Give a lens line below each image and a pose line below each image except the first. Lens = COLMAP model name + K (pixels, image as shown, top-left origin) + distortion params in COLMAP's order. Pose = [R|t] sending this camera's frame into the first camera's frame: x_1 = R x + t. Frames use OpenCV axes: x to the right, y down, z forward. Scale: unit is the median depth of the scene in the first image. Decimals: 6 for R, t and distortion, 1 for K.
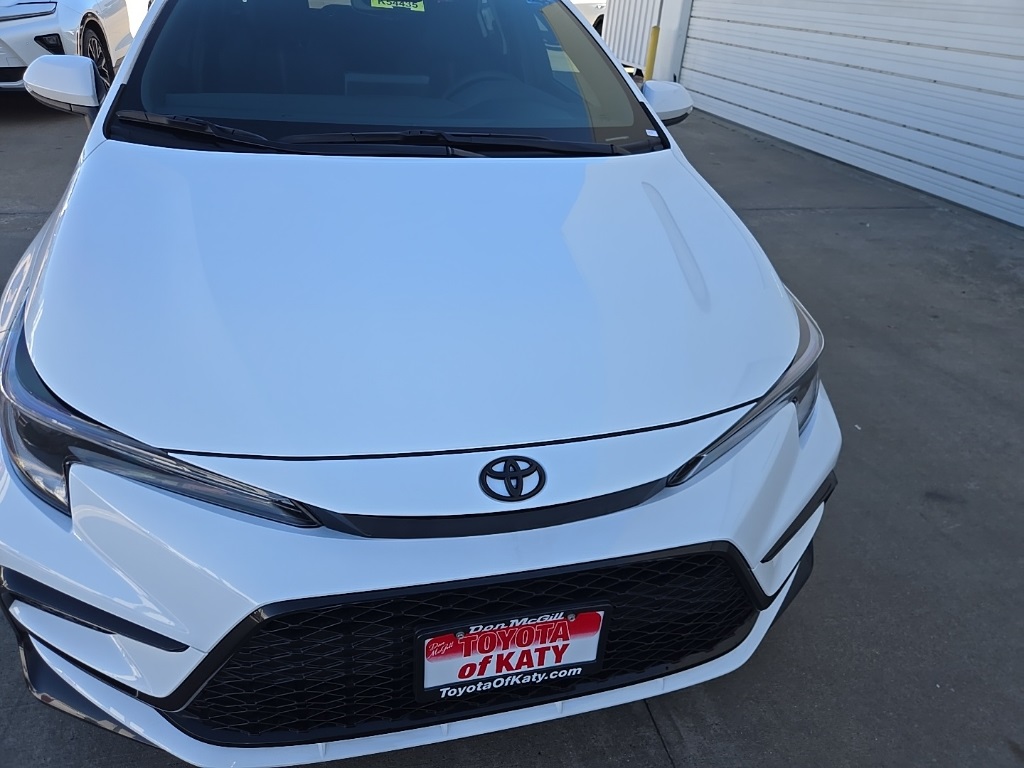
lens RADIAL K [[694.5, 0, 512.0], [0, 694.5, 384.0], [0, 0, 1]] dist [0.054563, -0.046221]
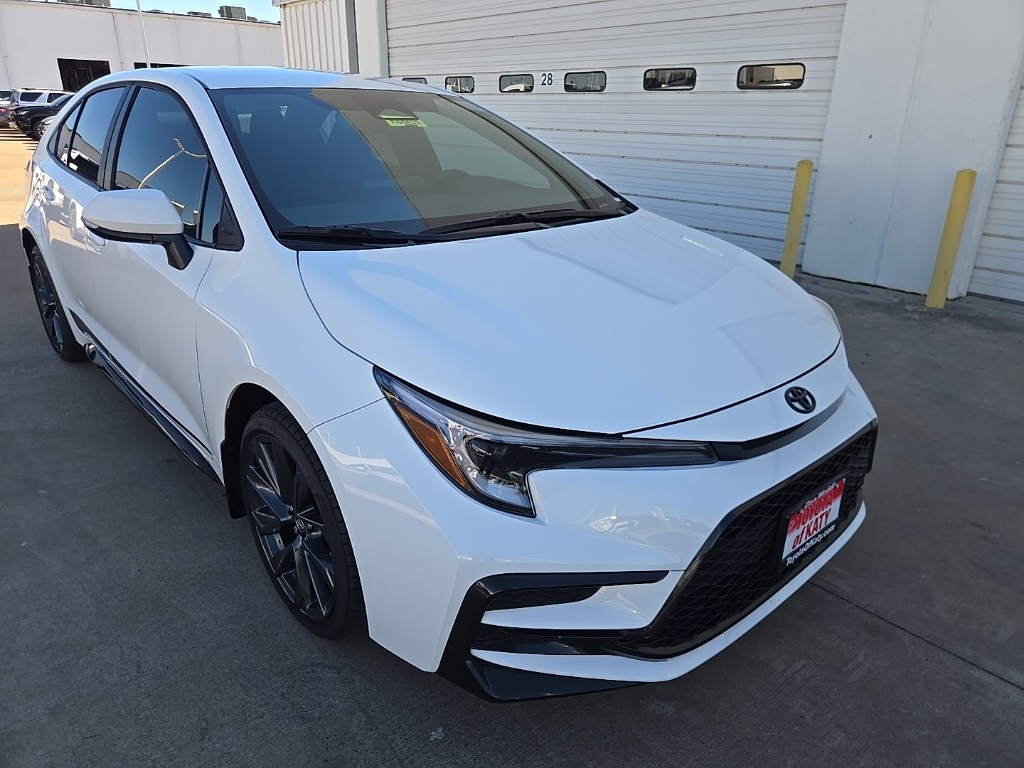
lens RADIAL K [[694.5, 0, 512.0], [0, 694.5, 384.0], [0, 0, 1]] dist [0.054563, -0.046221]
pose [[0.881440, -0.218316, 0.418810, -0.862273], [0.268113, 0.961315, -0.063166, 0.020433], [-0.388818, 0.167965, 0.905874, -0.115772]]
